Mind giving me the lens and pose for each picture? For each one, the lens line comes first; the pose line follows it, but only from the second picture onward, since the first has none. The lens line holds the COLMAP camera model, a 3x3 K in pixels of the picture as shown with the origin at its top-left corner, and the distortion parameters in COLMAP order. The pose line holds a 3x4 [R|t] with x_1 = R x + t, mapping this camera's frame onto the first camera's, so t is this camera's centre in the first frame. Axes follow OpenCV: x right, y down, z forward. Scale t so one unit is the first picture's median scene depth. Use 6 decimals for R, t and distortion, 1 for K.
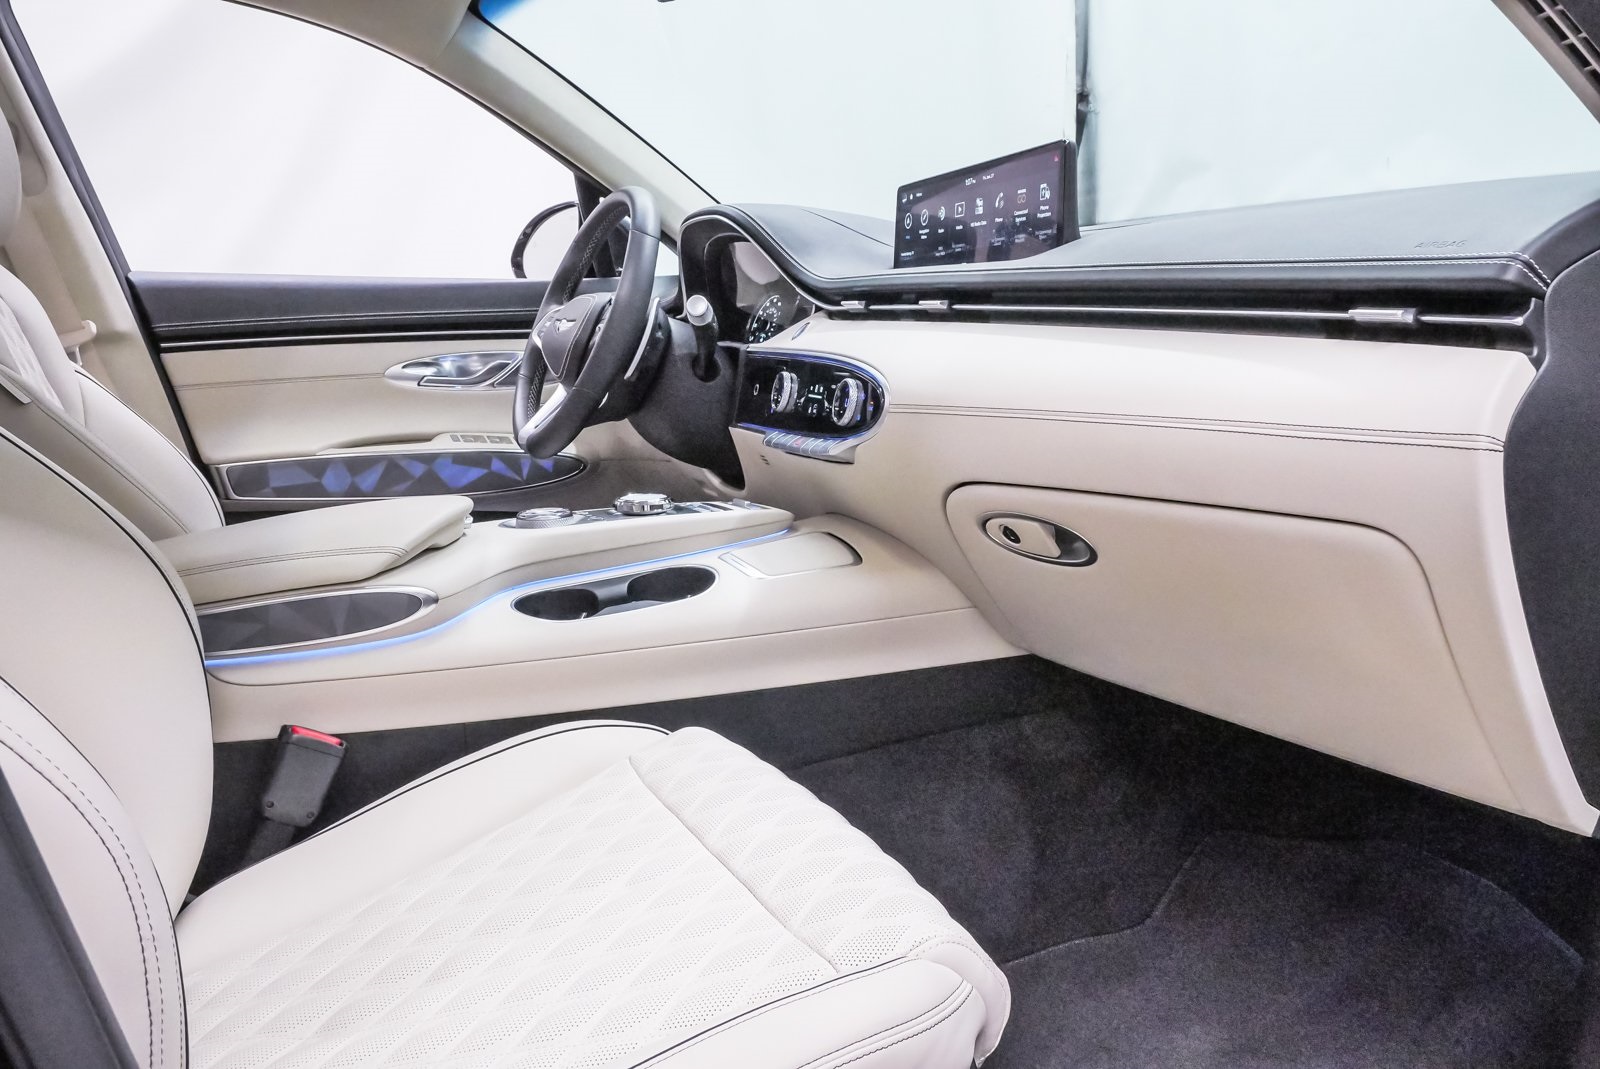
lens RADIAL K [[1150.2, 0, 798.0], [0, 1150.2, 588.9], [0, 0, 1]] dist [-0.047459, 0.001353]
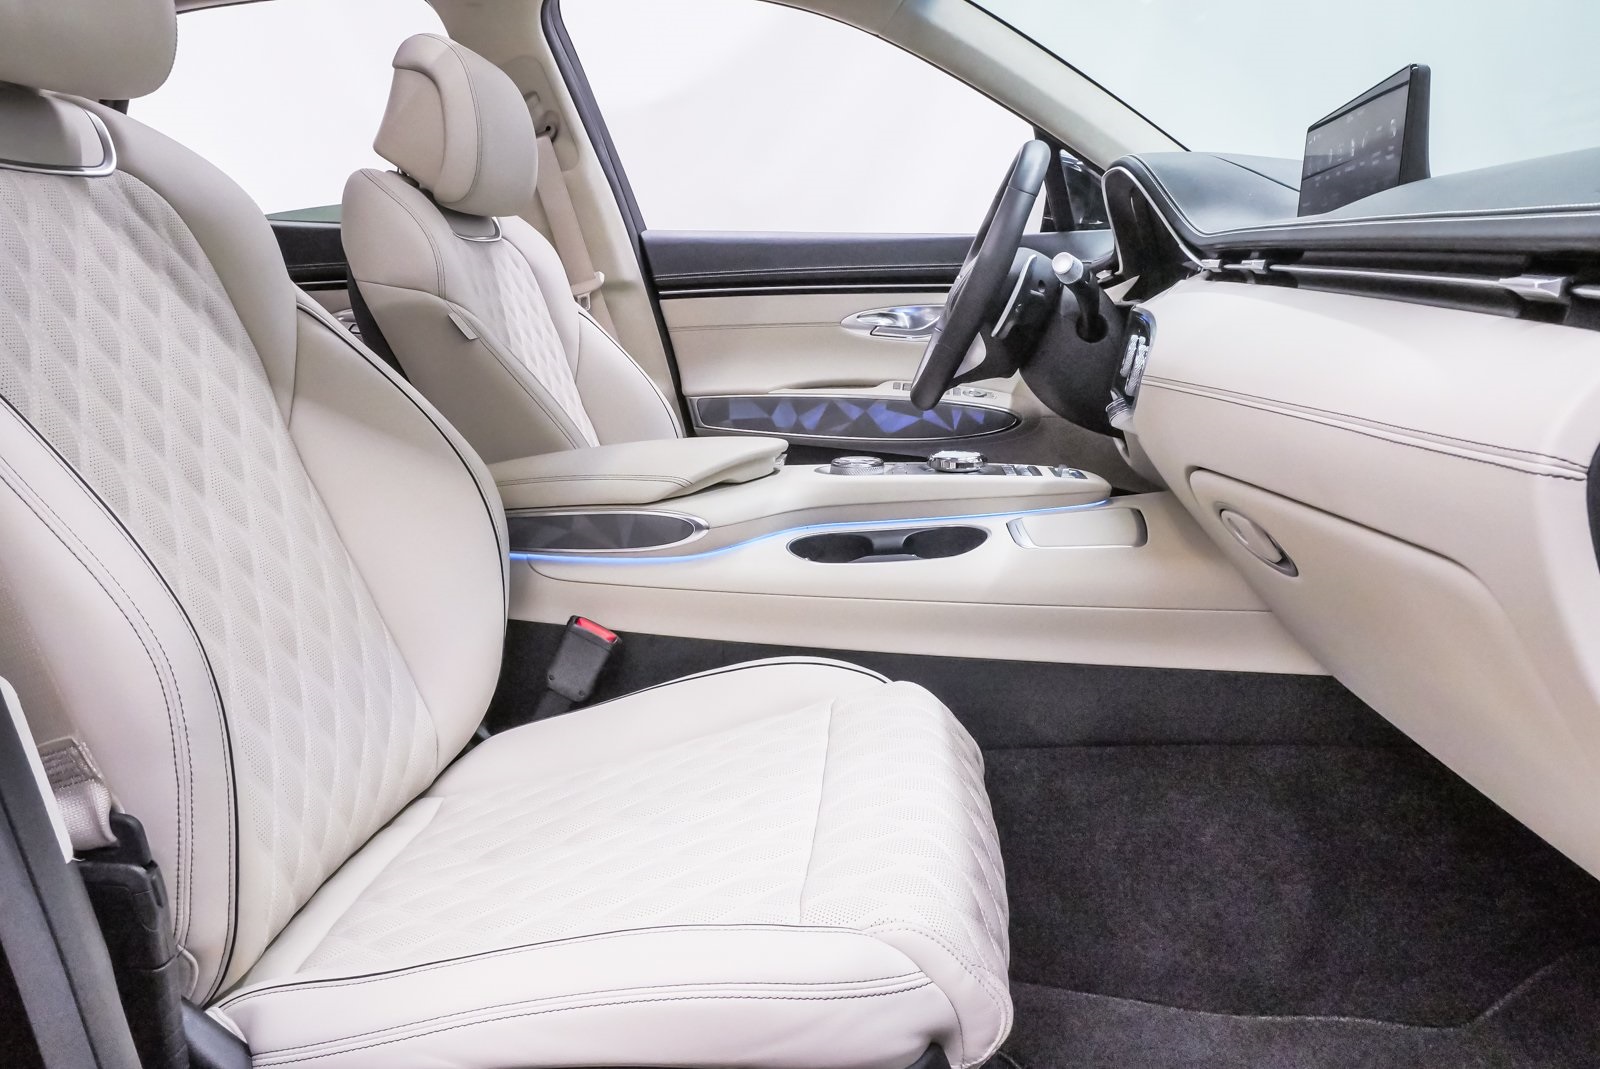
lens RADIAL K [[1161.1, 0, 806.1], [0, 1161.1, 568.1], [0, 0, 1]] dist [-0.039316, 0.006434]
pose [[0.844041, 0.134035, -0.519258, 0.285578], [-0.121251, 0.990886, 0.058685, -0.023707], [0.522392, 0.013428, 0.852600, 0.059814]]
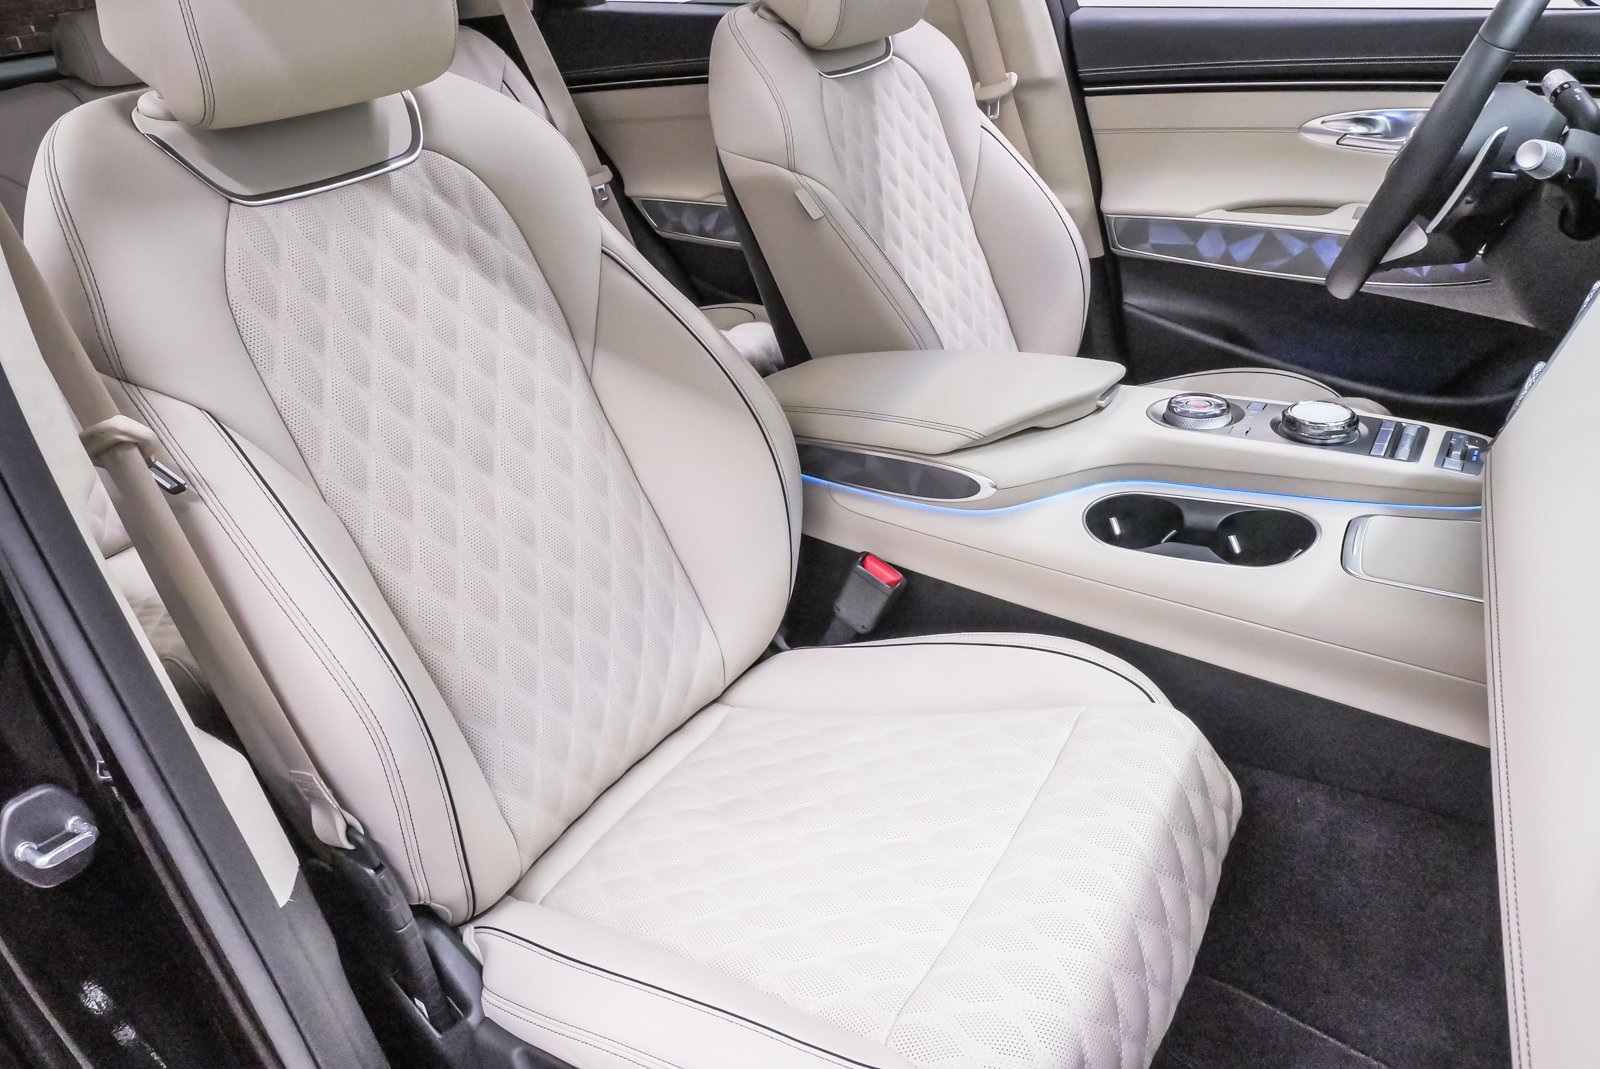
lens RADIAL K [[1161.1, 0, 806.1], [0, 1161.1, 568.1], [0, 0, 1]] dist [-0.039316, 0.006434]
pose [[0.512503, 0.403911, -0.757757, 0.340461], [-0.110401, 0.906133, 0.408332, -0.267538], [0.851559, -0.125614, 0.508988, 0.233836]]
